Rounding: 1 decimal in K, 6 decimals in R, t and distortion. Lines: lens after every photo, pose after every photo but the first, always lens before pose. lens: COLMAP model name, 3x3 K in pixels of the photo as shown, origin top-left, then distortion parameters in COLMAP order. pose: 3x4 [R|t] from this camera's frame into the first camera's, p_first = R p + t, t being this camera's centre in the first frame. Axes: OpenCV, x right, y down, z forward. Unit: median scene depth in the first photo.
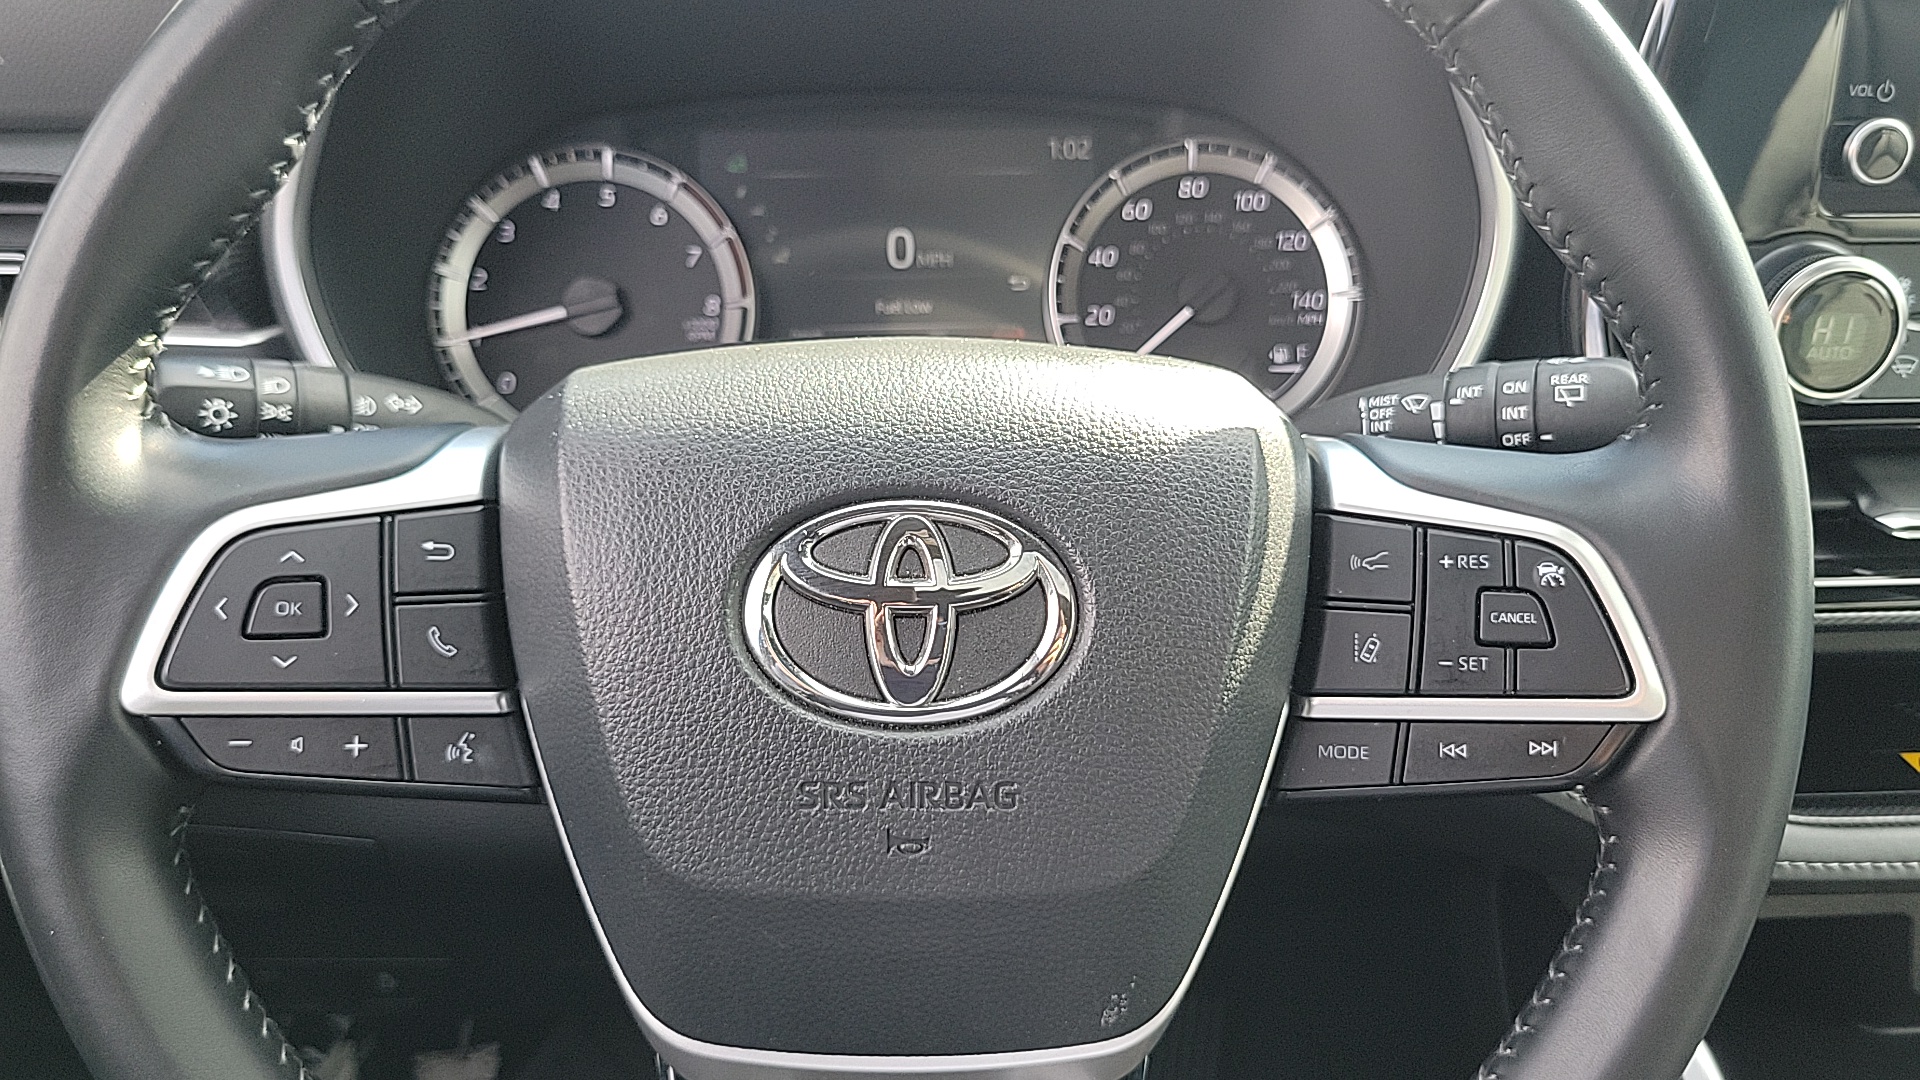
lens RADIAL K [[1583.9, 0, 967.9], [0, 1583.9, 557.2], [0, 0, 1]] dist [0.029175, -0.019306]
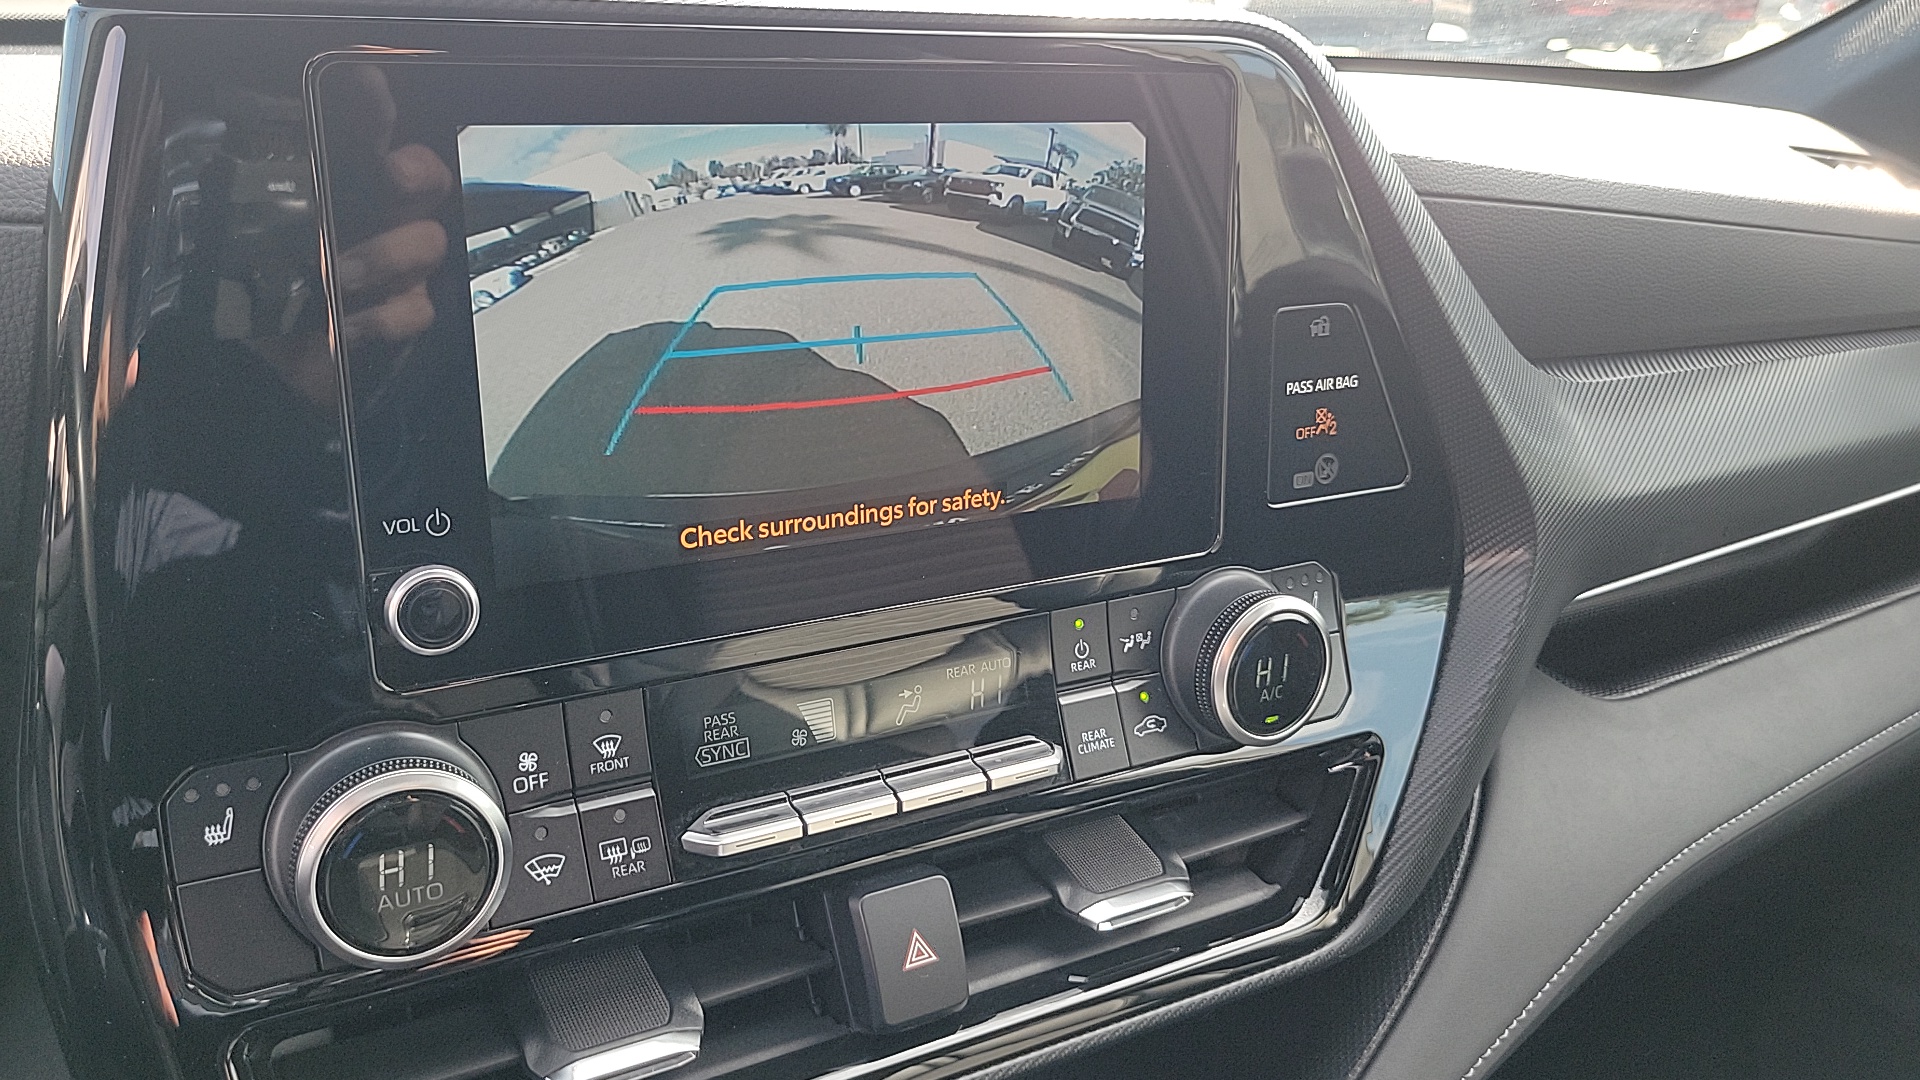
lens RADIAL K [[1583.9, 0, 936.2], [0, 1583.9, 564.3], [0, 0, 1]] dist [0.029175, -0.019306]
pose [[0.895395, -0.127697, 0.426569, 0.378712], [0.158779, 0.986585, -0.037947, -0.170282], [-0.416001, 0.101708, 0.903659, 0.201269]]
